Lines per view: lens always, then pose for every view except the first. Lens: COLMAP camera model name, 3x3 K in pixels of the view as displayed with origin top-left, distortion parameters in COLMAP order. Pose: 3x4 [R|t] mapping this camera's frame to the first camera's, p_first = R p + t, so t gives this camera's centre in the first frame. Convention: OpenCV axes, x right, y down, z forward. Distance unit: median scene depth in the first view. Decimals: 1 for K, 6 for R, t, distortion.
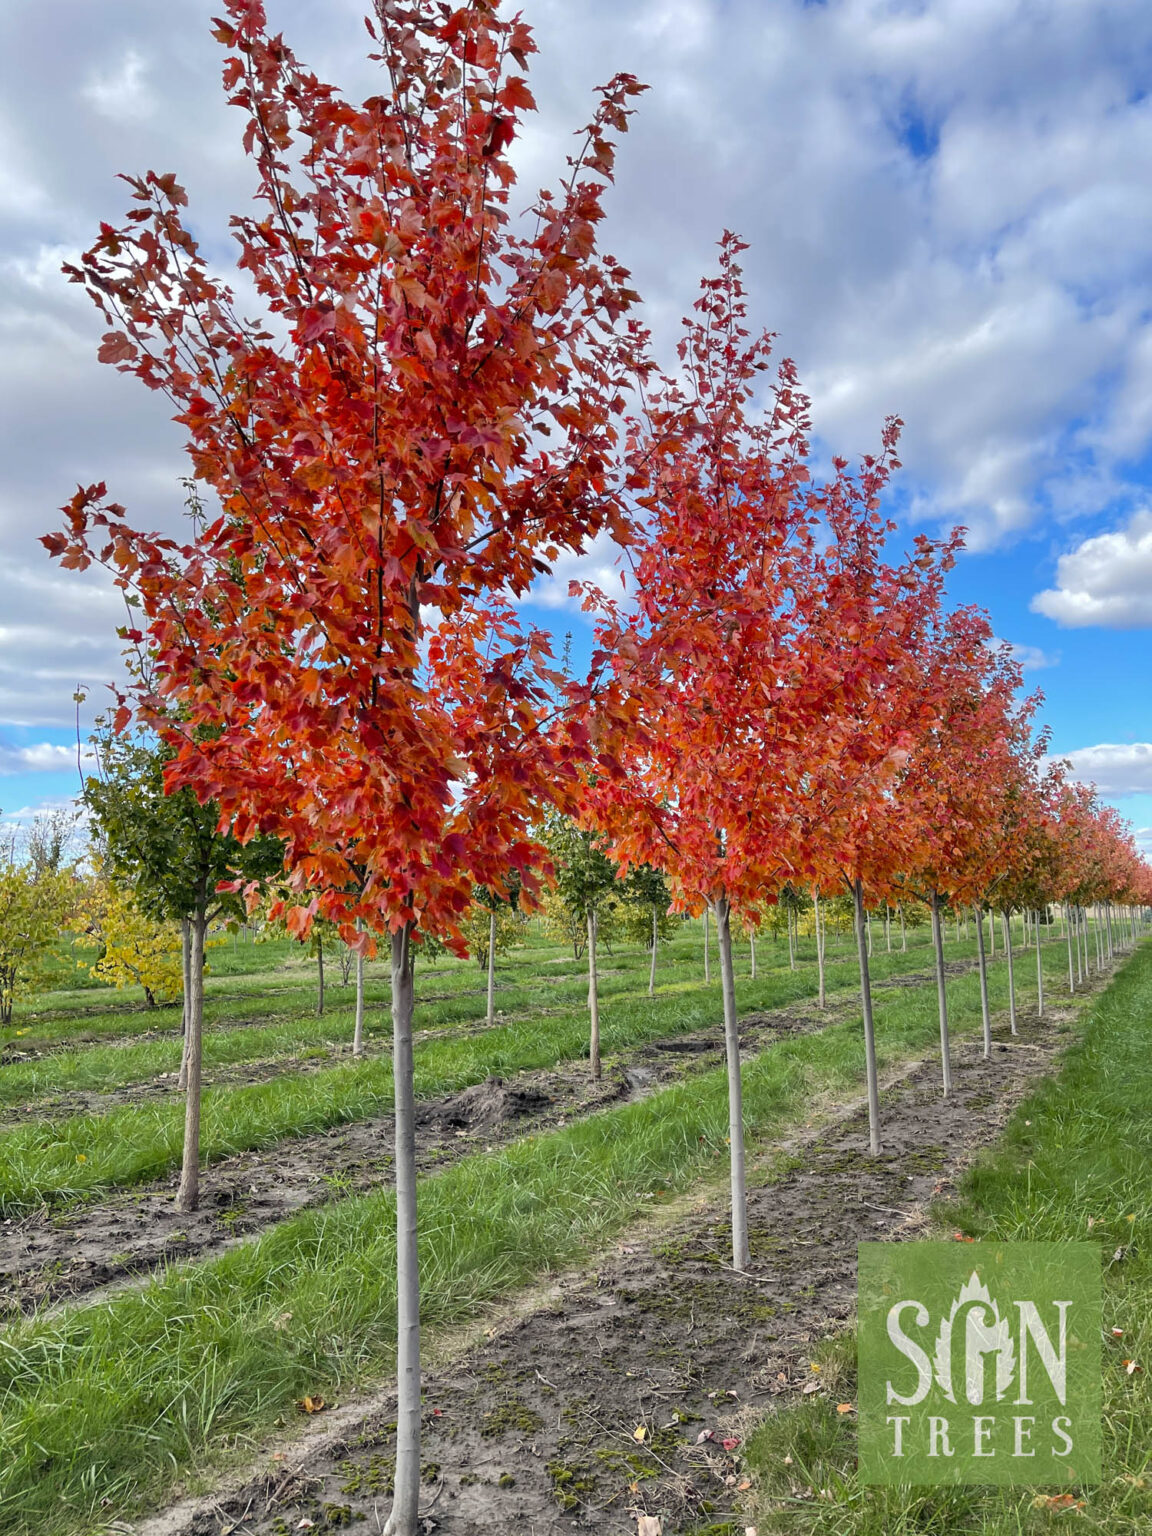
lens RADIAL K [[1176.7, 0, 592.9], [0, 1176.7, 815.3], [0, 0, 1]] dist [0.059990, -0.058004]
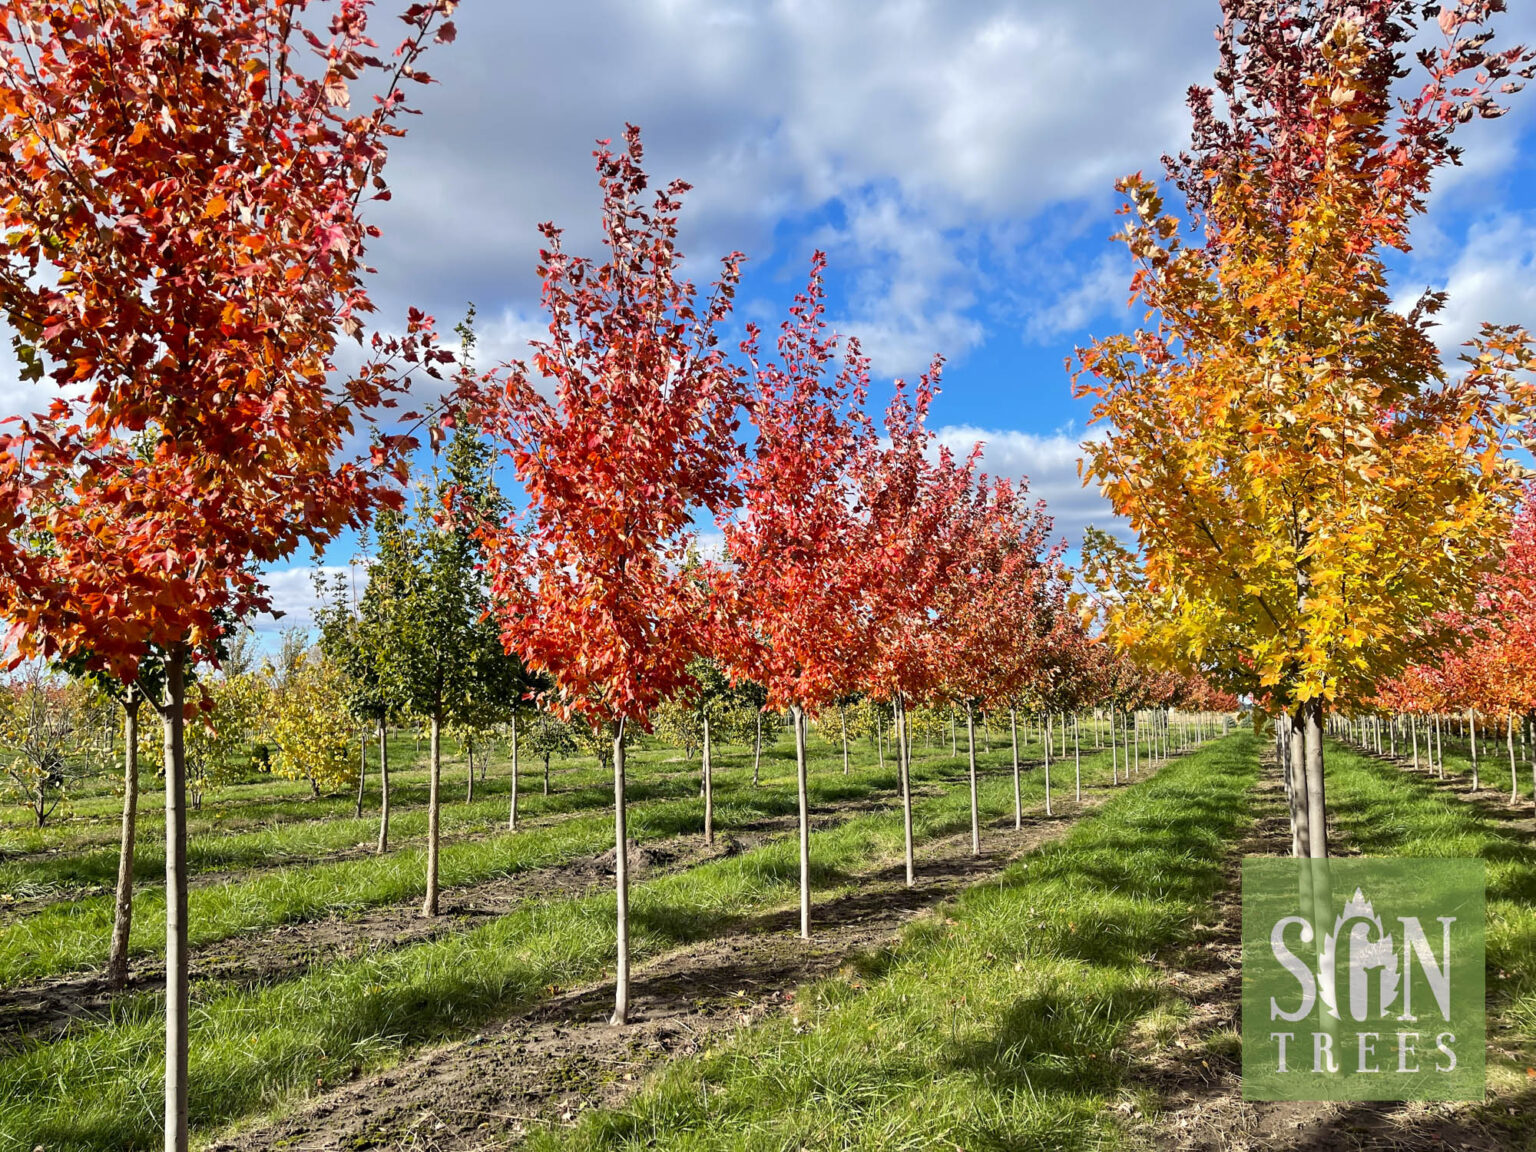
lens RADIAL K [[1176.7, 0, 767.1], [0, 1176.7, 632.4], [0, 0, 1]] dist [0.059990, -0.058004]
pose [[0.998394, 0.007393, 0.056161, -0.009381], [-0.007926, 0.999926, 0.009275, -0.019732], [-0.056088, -0.009705, 0.998379, -0.291204]]
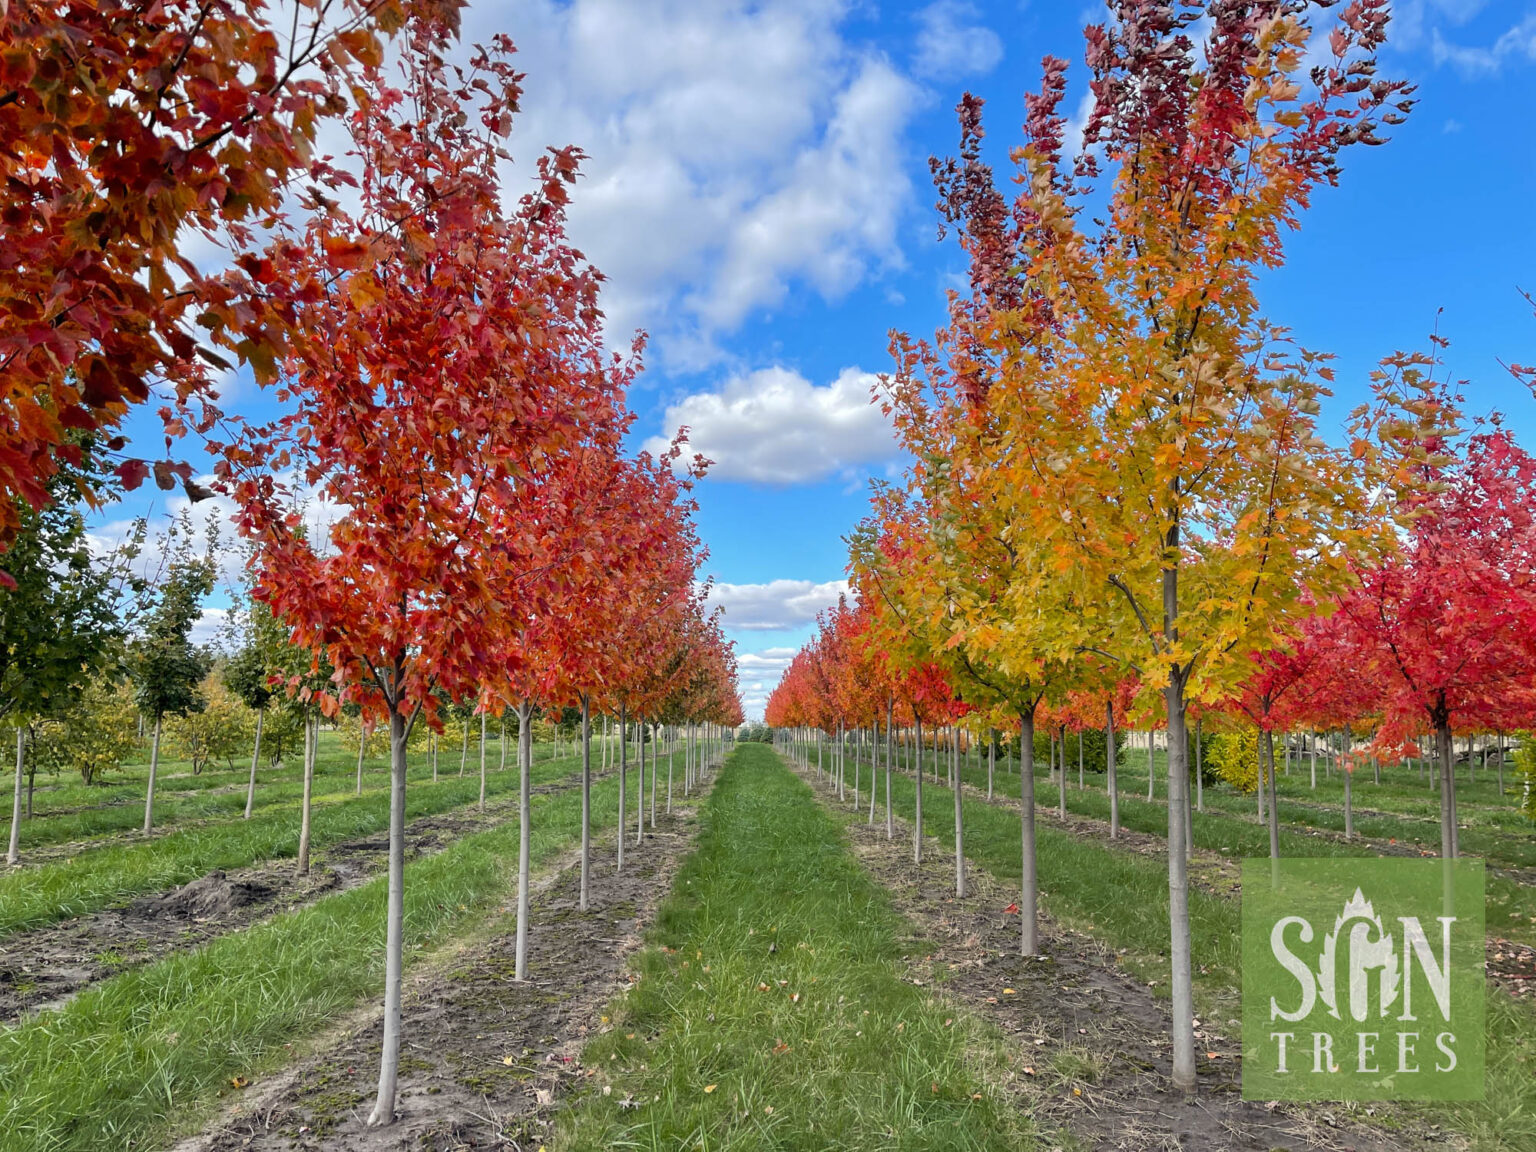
lens RADIAL K [[1176.7, 0, 767.1], [0, 1176.7, 632.4], [0, 0, 1]] dist [0.059990, -0.058004]
pose [[0.888885, 0.052433, 0.455120, -0.132381], [-0.051238, 0.998574, -0.014970, -0.000897], [-0.455256, -0.010013, 0.890304, -0.158113]]
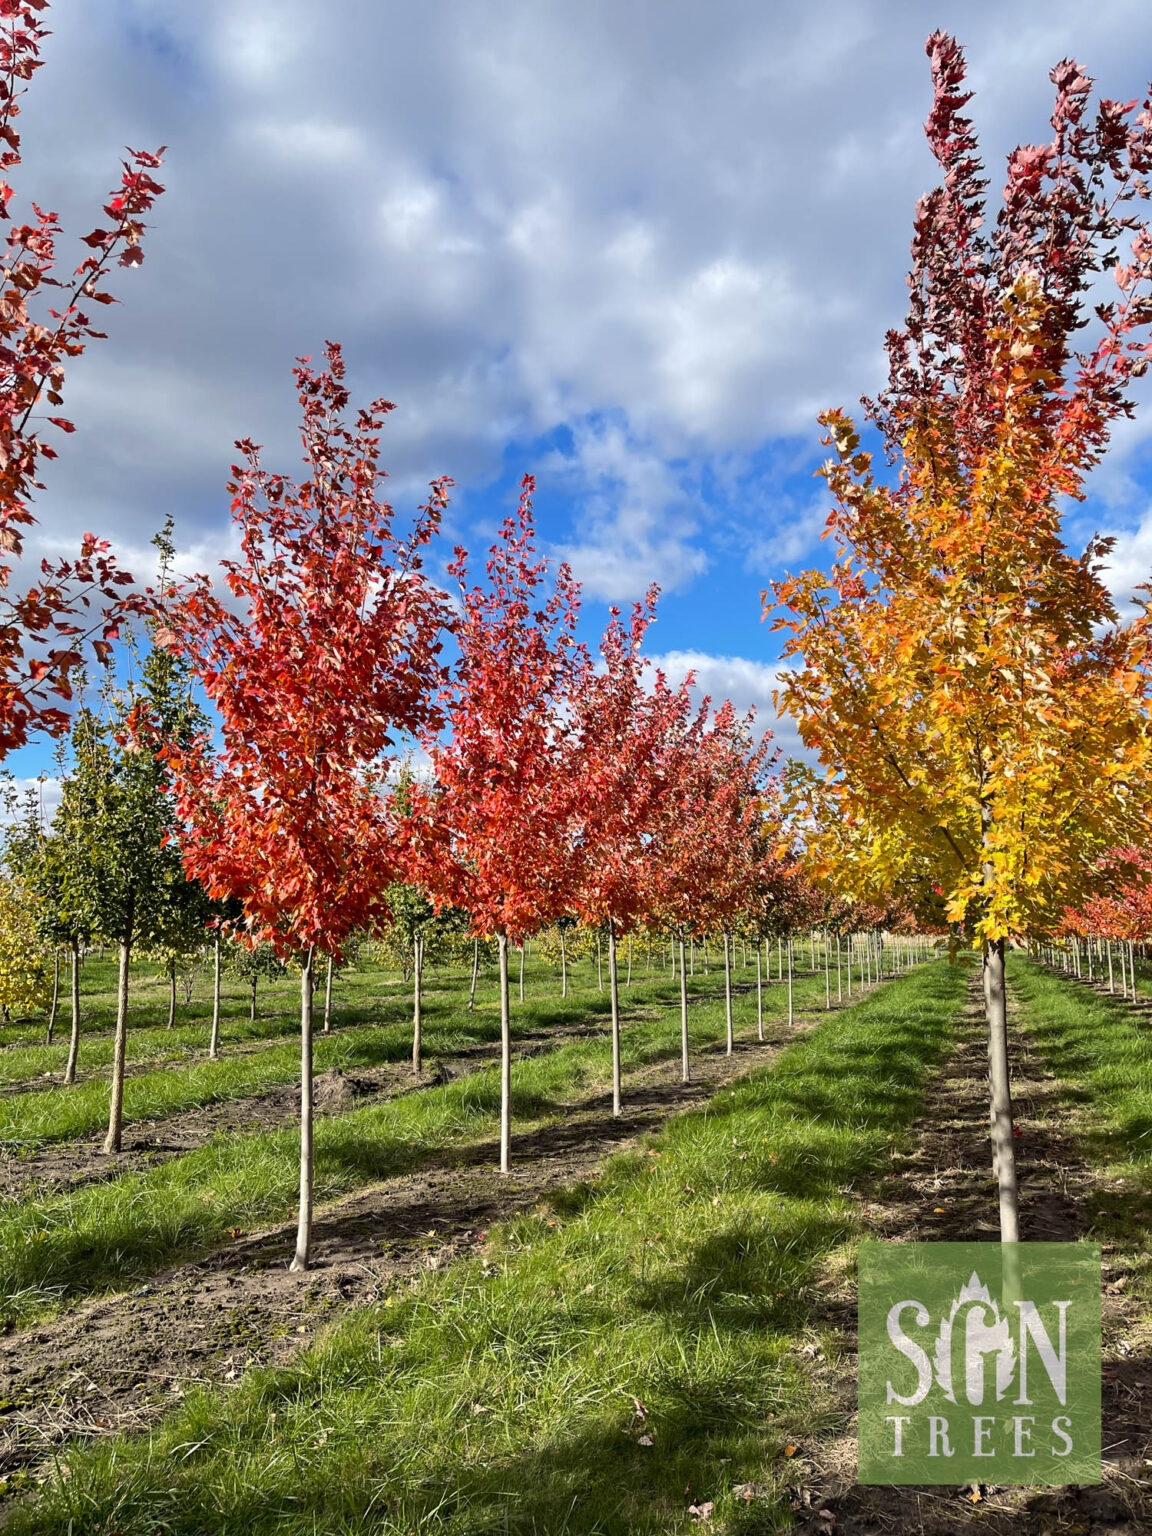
lens RADIAL K [[1176.7, 0, 592.9], [0, 1176.7, 815.3], [0, 0, 1]] dist [0.059990, -0.058004]
pose [[0.989915, 0.023372, 0.139721, 0.005014], [-0.020282, 0.999518, -0.023499, -0.023955], [-0.140203, 0.020429, 0.989912, -0.283589]]
